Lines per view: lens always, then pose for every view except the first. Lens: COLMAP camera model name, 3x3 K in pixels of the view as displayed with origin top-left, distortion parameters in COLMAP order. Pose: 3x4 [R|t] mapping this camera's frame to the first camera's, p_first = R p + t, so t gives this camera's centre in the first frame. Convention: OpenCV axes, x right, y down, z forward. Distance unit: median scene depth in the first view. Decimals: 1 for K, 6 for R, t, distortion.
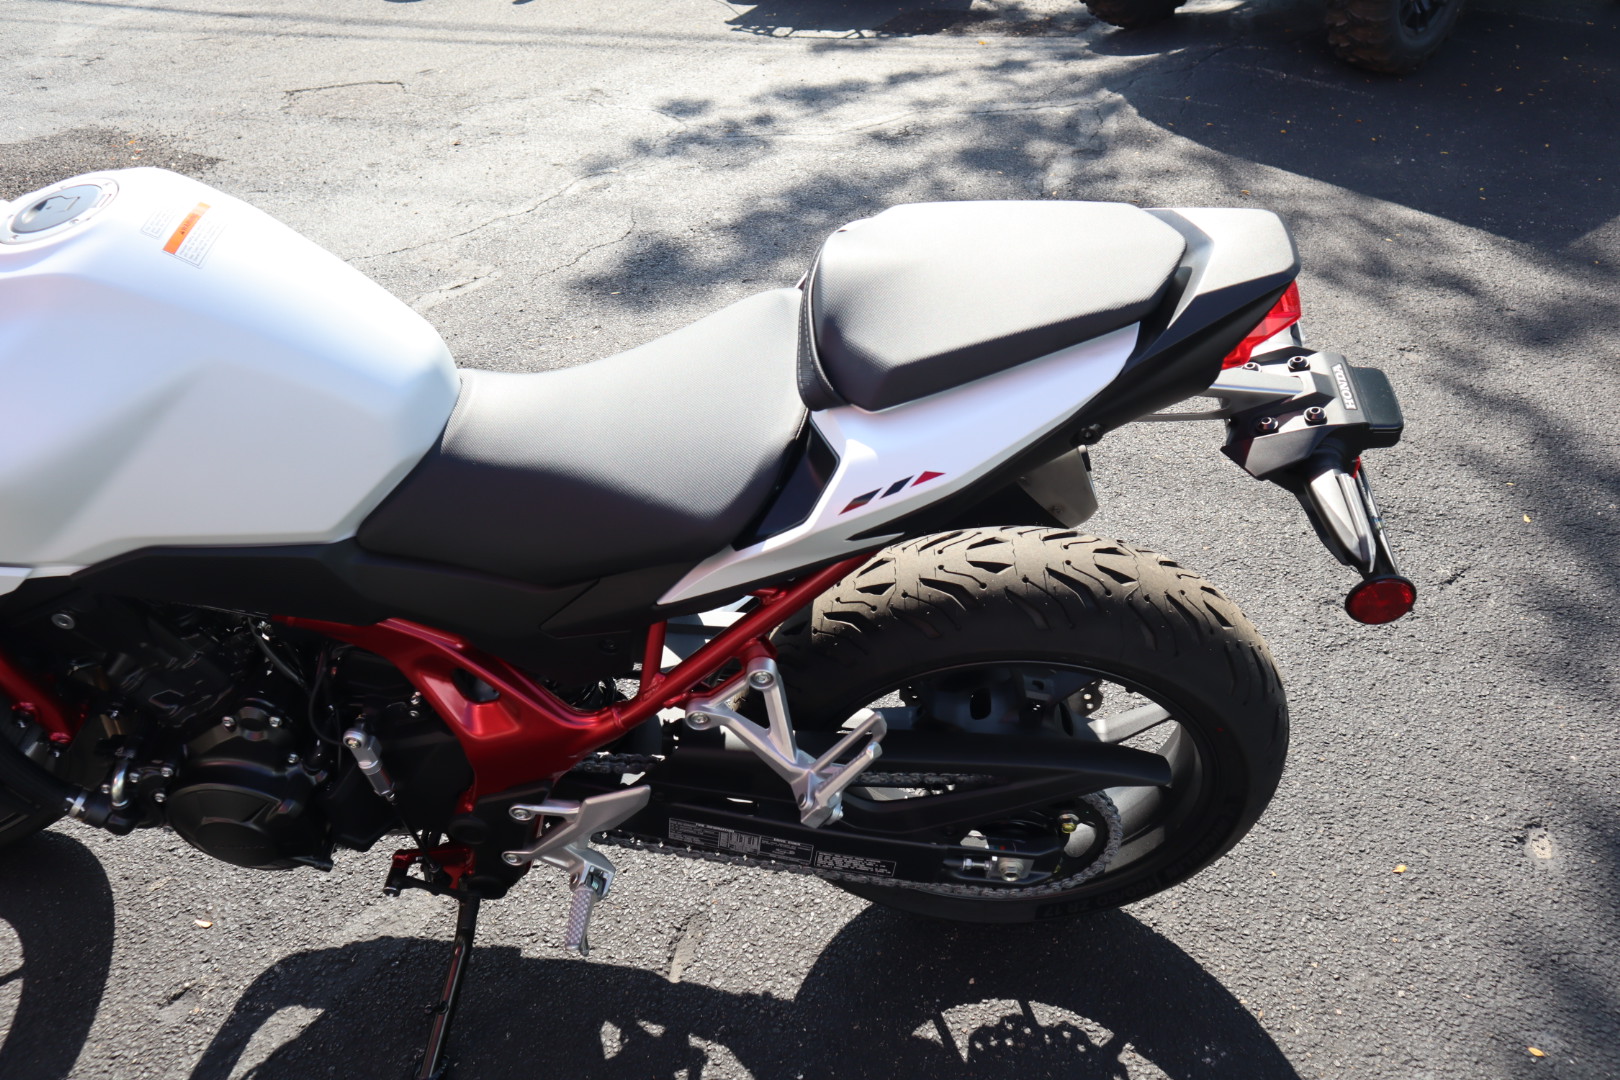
lens RADIAL K [[1298.0, 0, 827.8], [0, 1298.0, 536.3], [0, 0, 1]] dist [-0.104478, 0.105048]
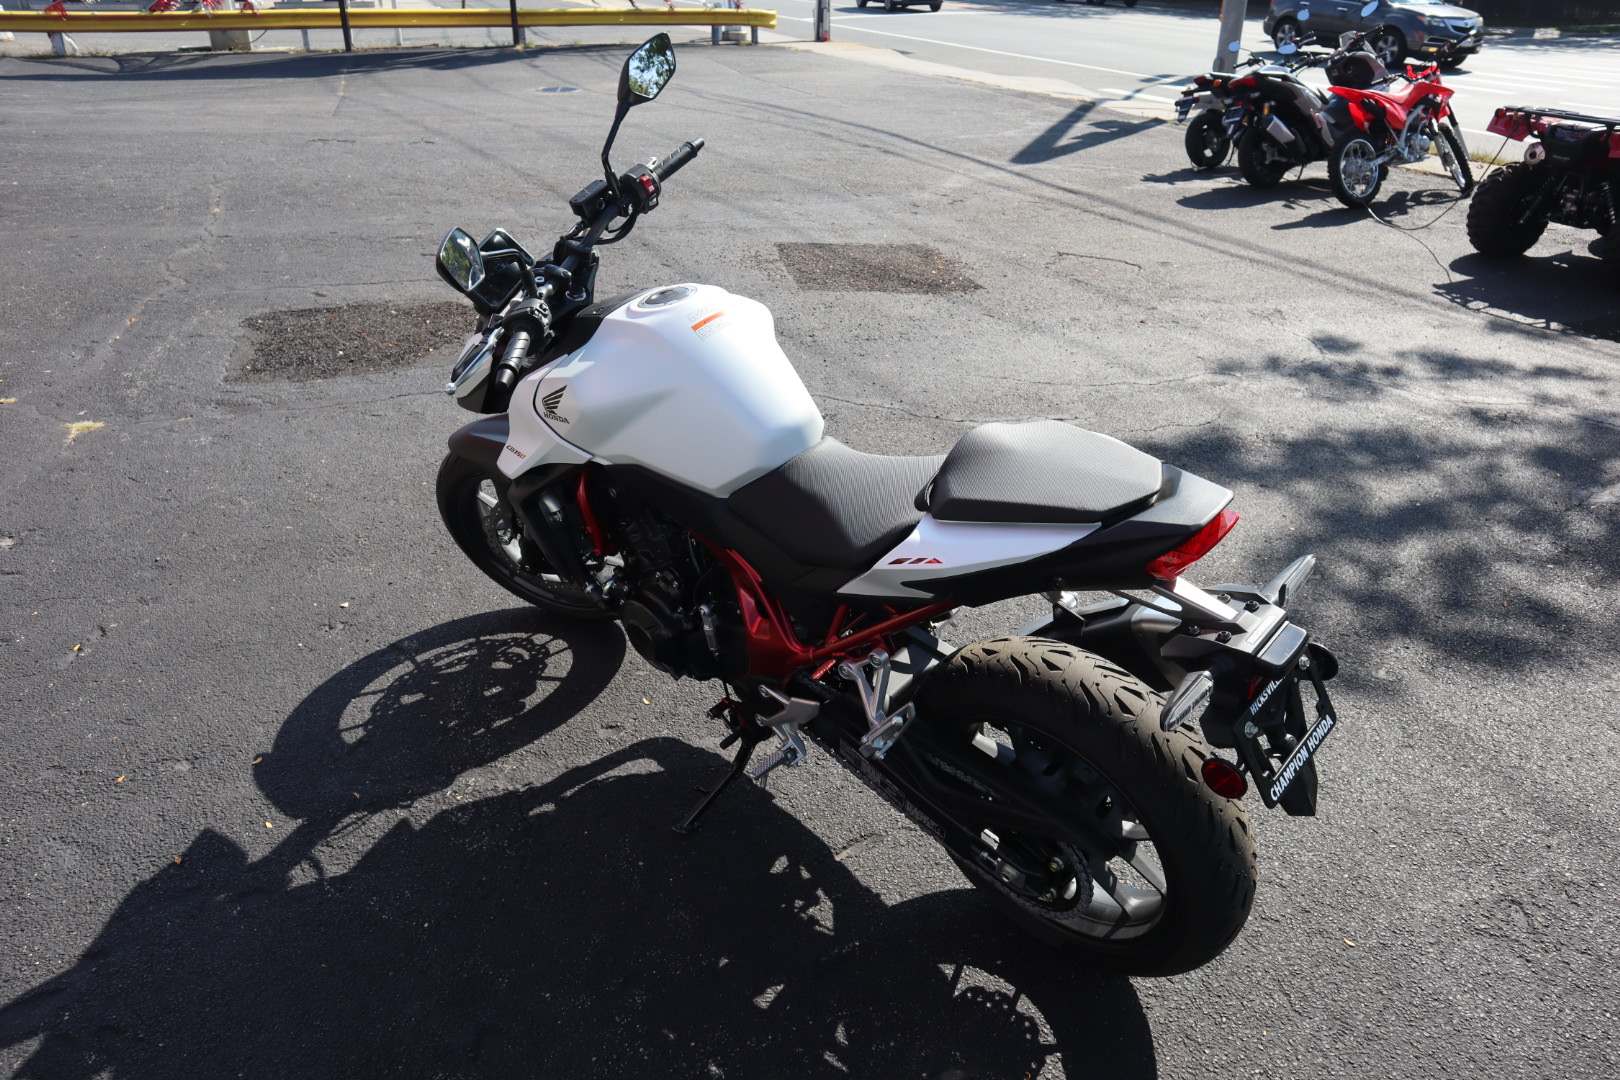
lens RADIAL K [[1136.1, 0, 810.0], [0, 1136.1, 540.0], [0, 0, 1]] dist [-0.119138, 0.082402]
pose [[0.758952, 0.347840, -0.550454, 0.461283], [-0.396555, 0.917419, 0.032970, -0.033721], [0.516465, 0.193263, 0.834214, -0.208931]]
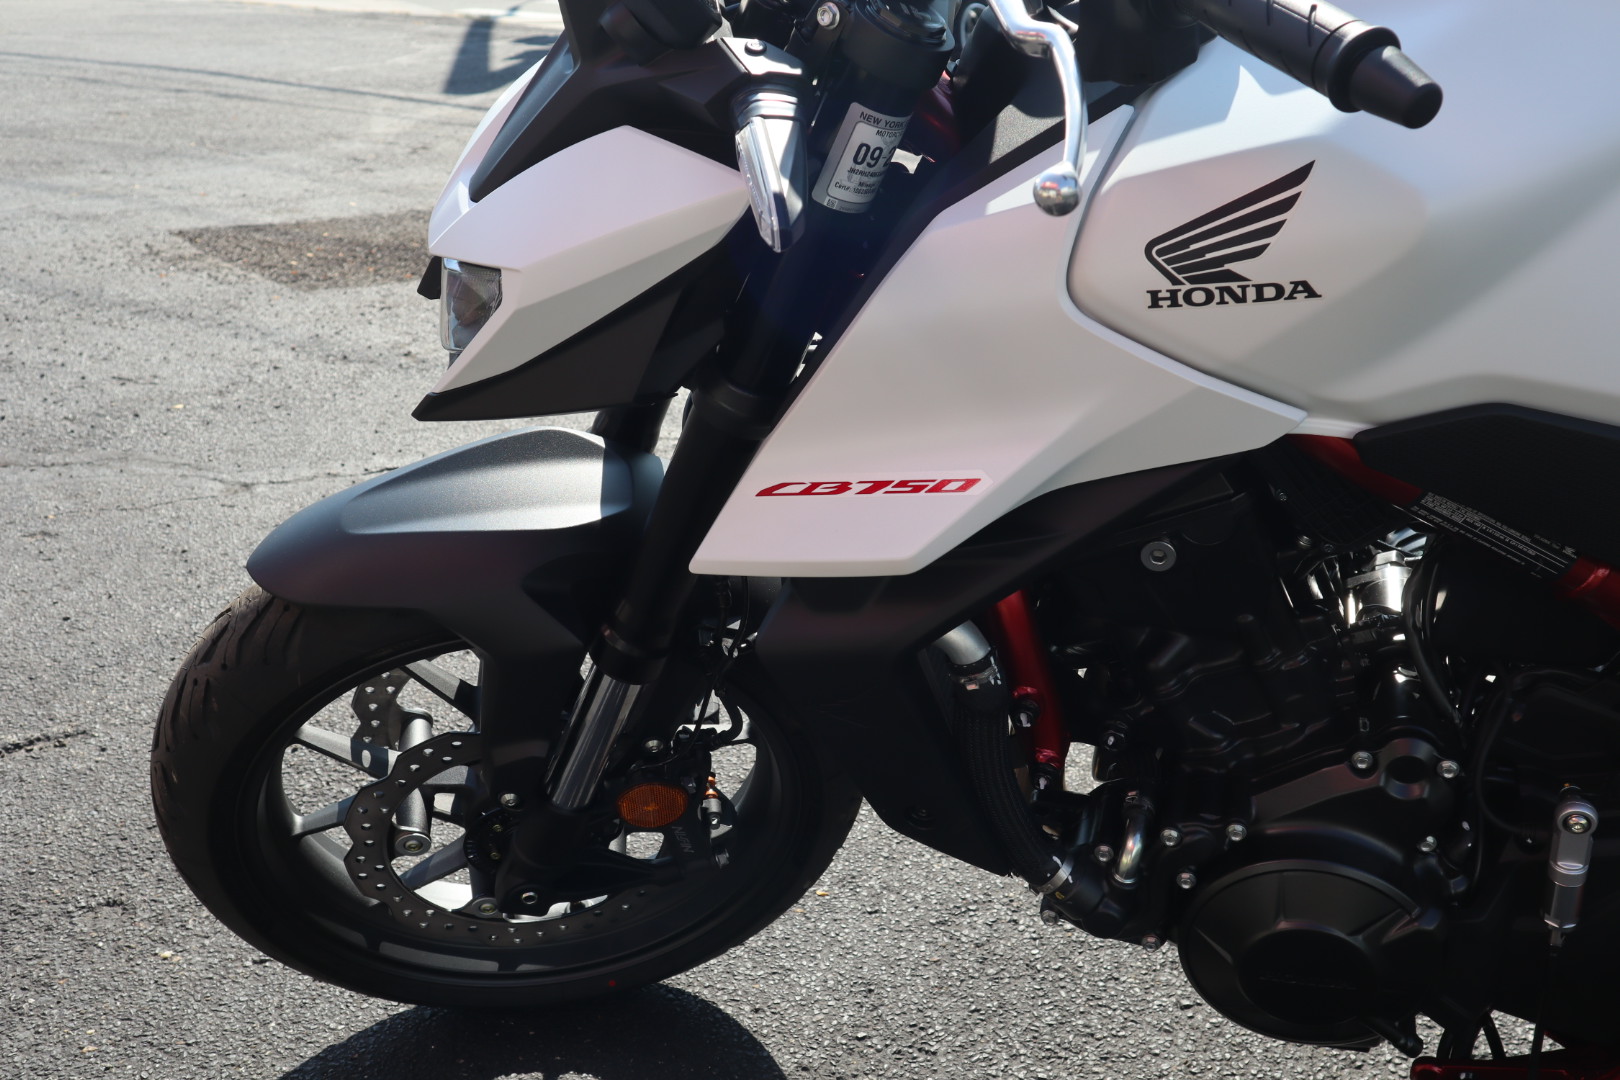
lens RADIAL K [[1654.1, 0, 834.1], [0, 1654.1, 535.0], [0, 0, 1]] dist [-0.046035, 0.145516]
pose [[0.981736, 0.113617, -0.152597, -0.486506], [-0.142479, 0.970604, -0.193977, 0.183231], [0.126072, 0.212177, 0.969065, 0.135228]]
